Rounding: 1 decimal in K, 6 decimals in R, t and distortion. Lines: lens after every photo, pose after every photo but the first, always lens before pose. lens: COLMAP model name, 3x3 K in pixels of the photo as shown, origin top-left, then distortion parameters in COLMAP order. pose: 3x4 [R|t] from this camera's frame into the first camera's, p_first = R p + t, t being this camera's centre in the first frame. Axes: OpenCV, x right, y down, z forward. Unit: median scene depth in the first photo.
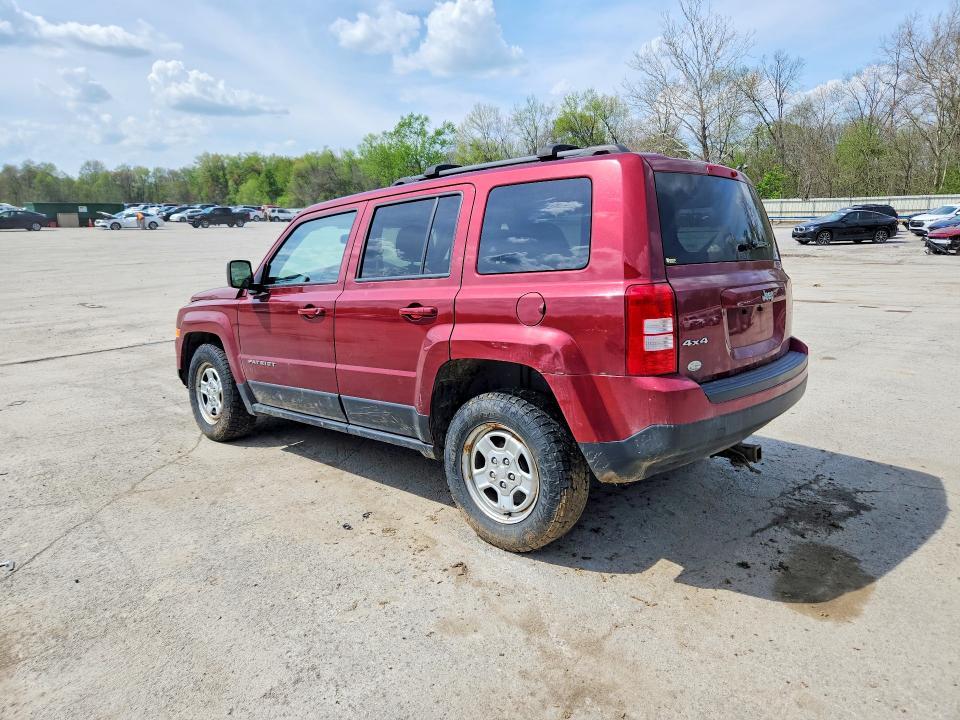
lens RADIAL K [[650.5, 0, 470.2], [0, 650.5, 351.0], [0, 0, 1]] dist [0.060494, -0.048060]
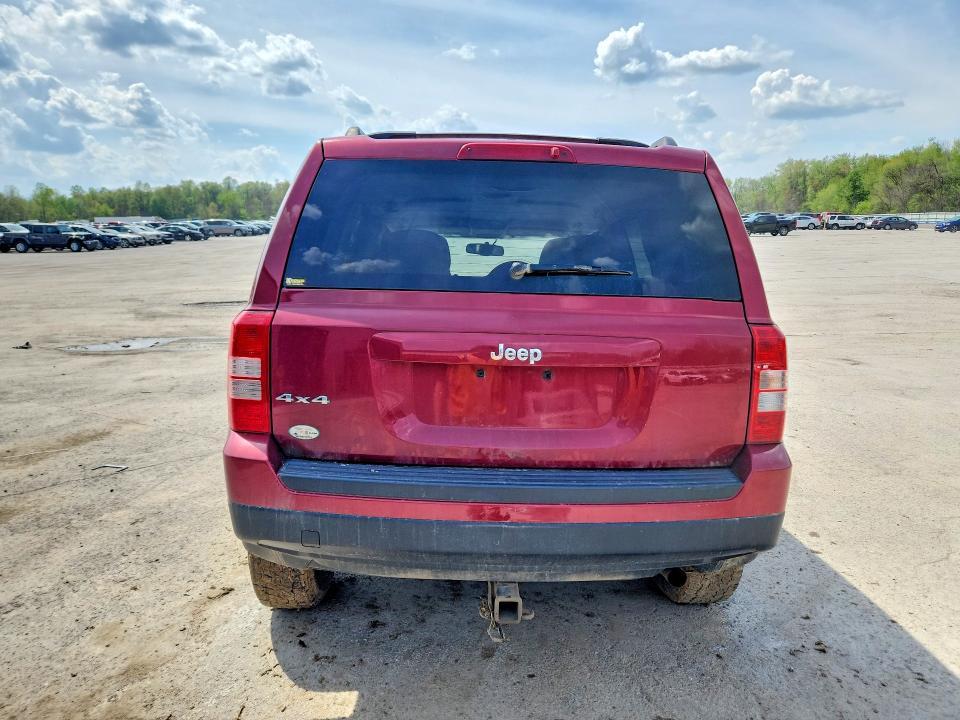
lens RADIAL K [[650.5, 0, 470.2], [0, 650.5, 351.0], [0, 0, 1]] dist [0.060494, -0.048060]
pose [[0.681313, 0.131893, -0.720012, 0.864528], [-0.141315, 0.988828, 0.047416, -0.111099], [0.718222, 0.069444, 0.692340, 0.564371]]
